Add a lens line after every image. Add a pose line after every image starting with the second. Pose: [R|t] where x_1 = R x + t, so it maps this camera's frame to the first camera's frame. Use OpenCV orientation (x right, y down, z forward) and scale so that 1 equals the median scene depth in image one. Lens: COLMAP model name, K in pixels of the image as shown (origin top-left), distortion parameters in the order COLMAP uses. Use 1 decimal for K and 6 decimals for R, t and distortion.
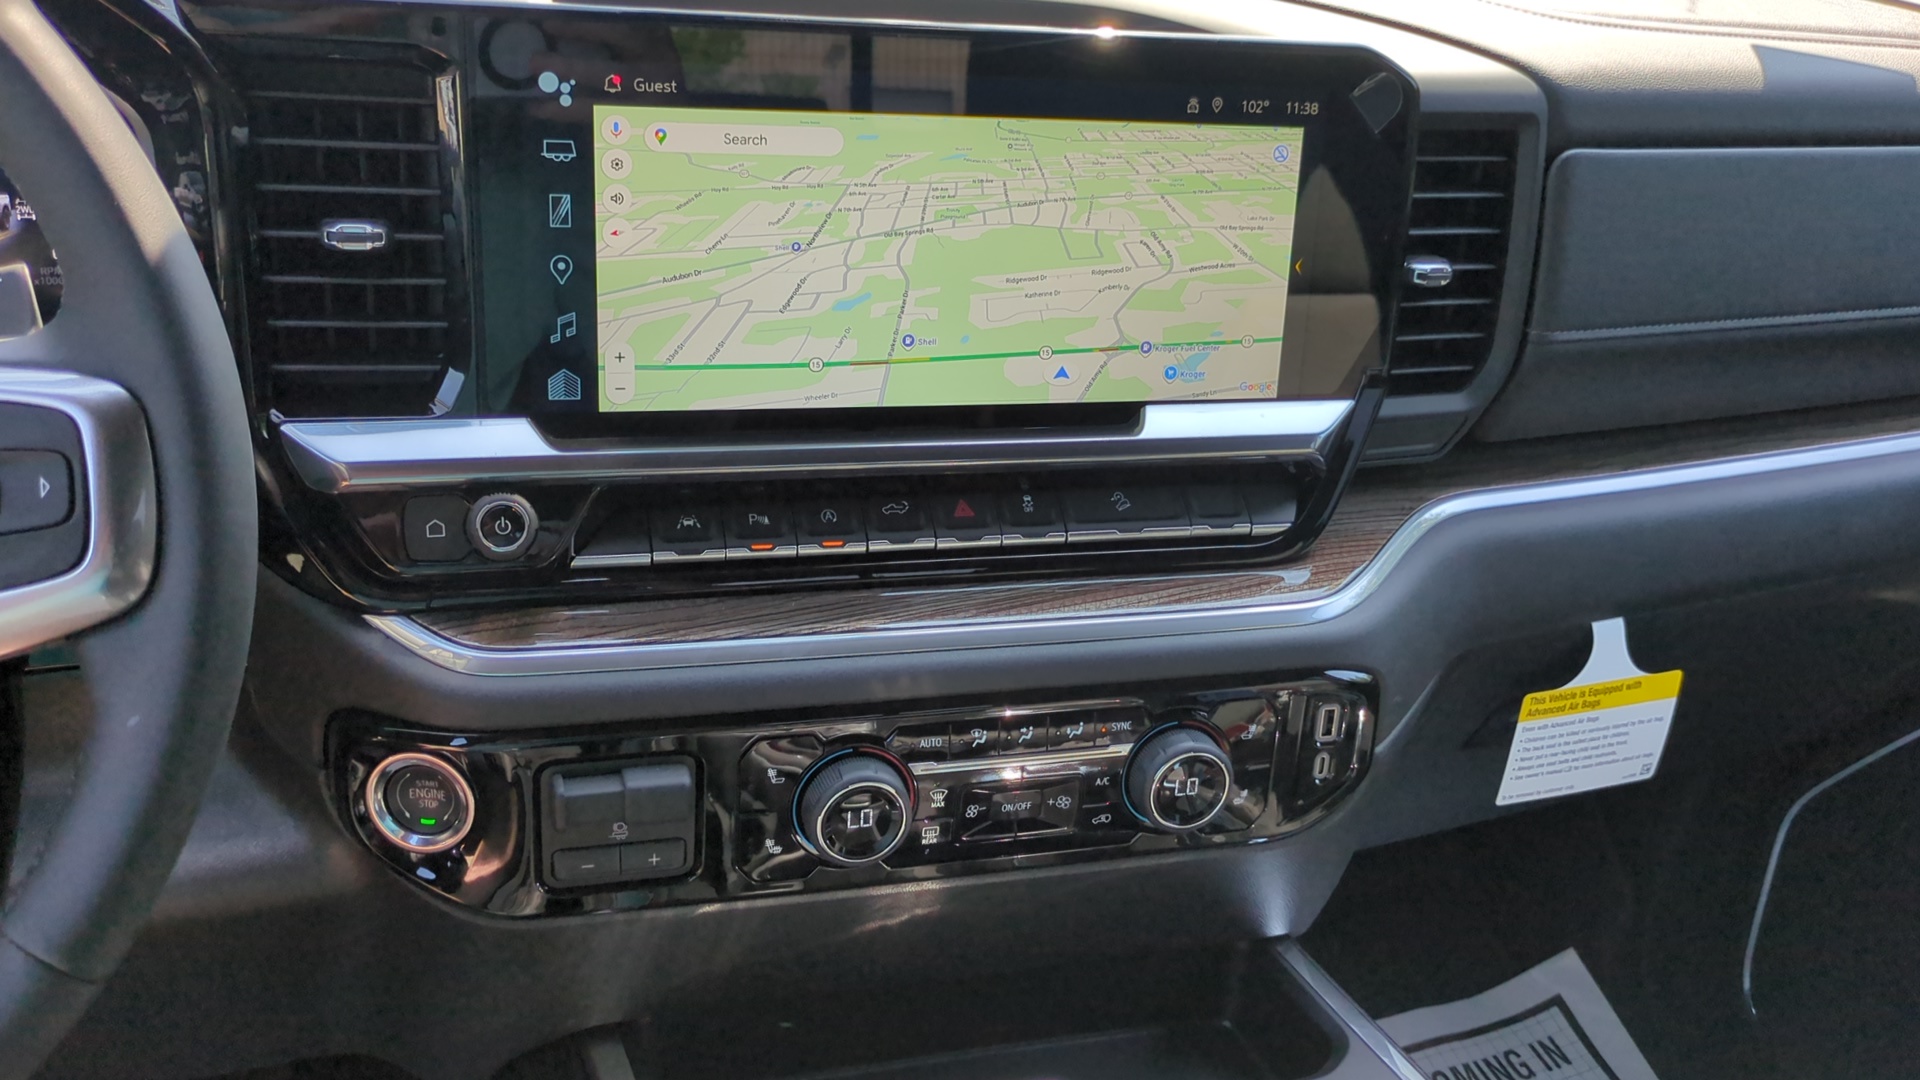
lens RADIAL K [[1639.4, 0, 960.5], [0, 1639.4, 531.8], [0, 0, 1]] dist [0.075129, -0.182976]
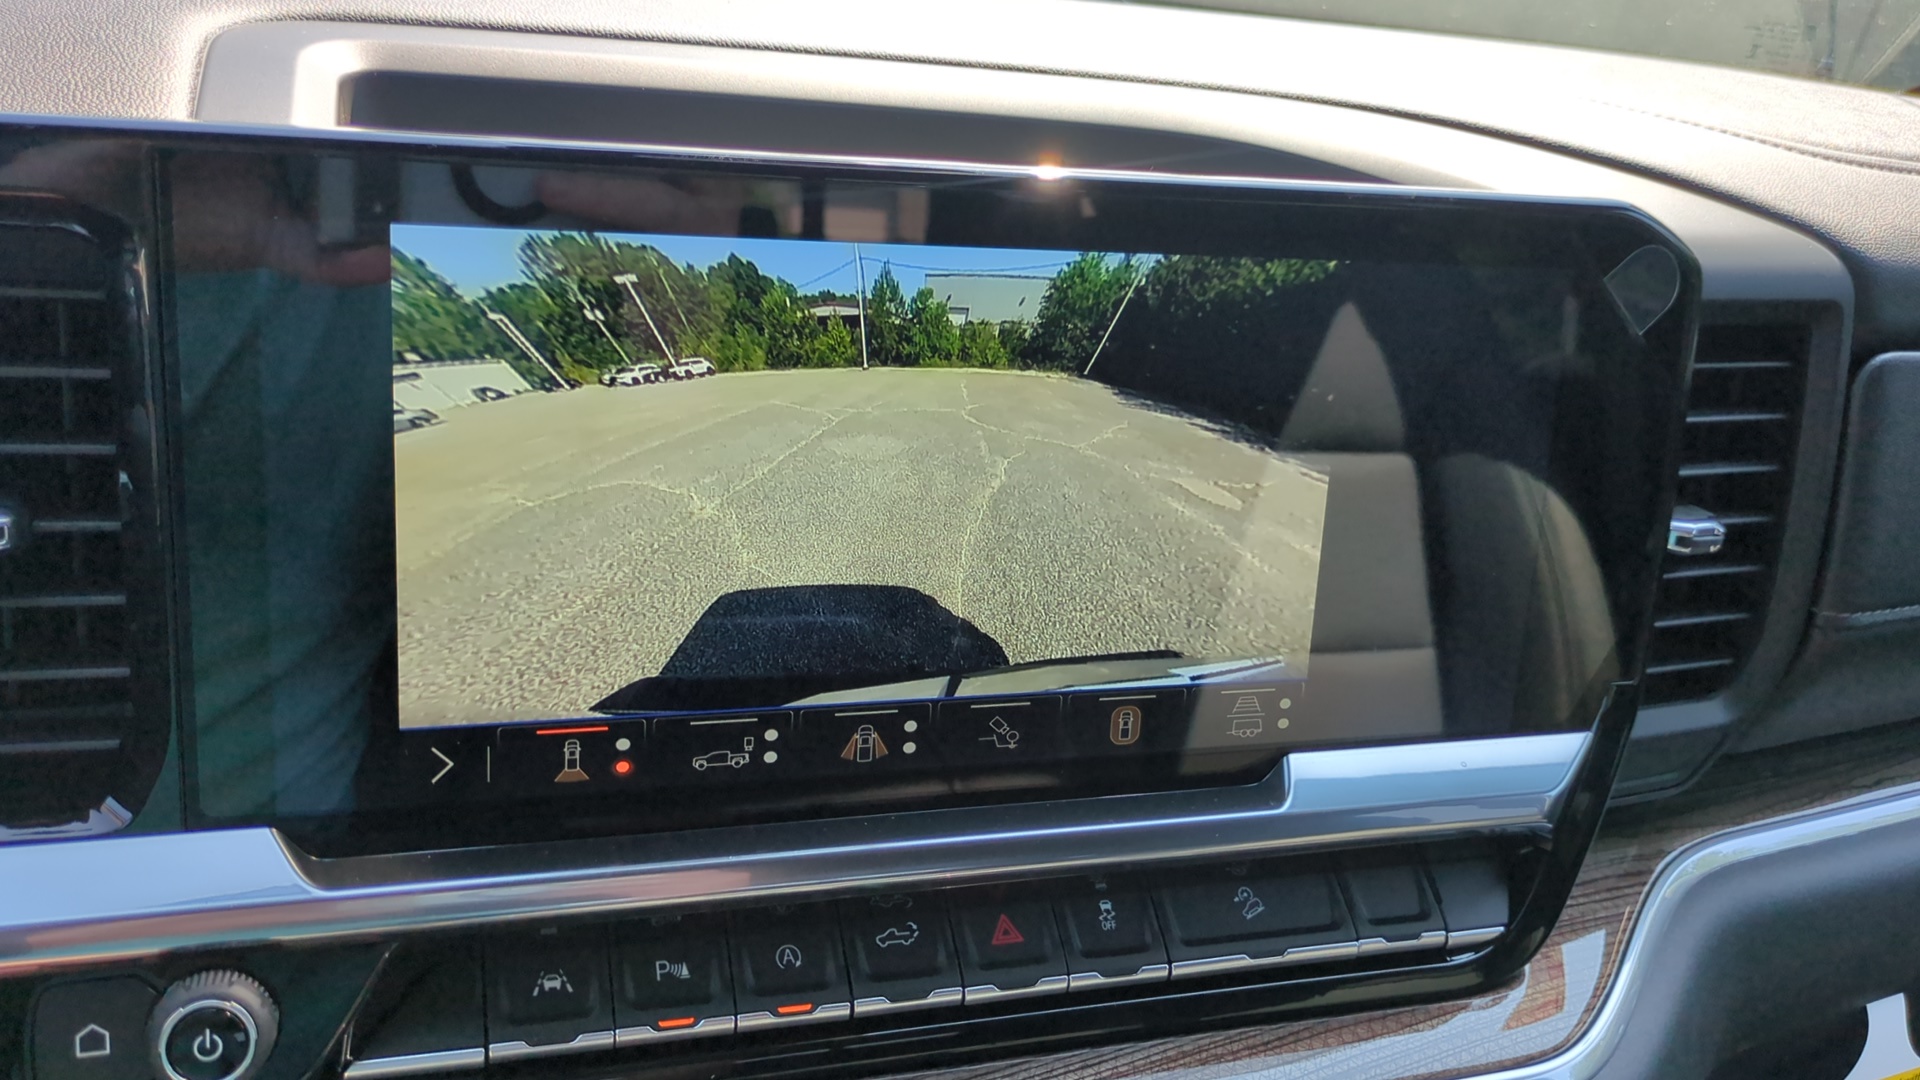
lens RADIAL K [[1639.4, 0, 960.5], [0, 1639.4, 531.8], [0, 0, 1]] dist [0.075129, -0.182976]
pose [[0.999366, 0.004927, 0.035251, -0.037481], [-0.002915, 0.998376, -0.056899, -0.126779], [-0.035474, 0.056760, 0.997757, 0.365613]]
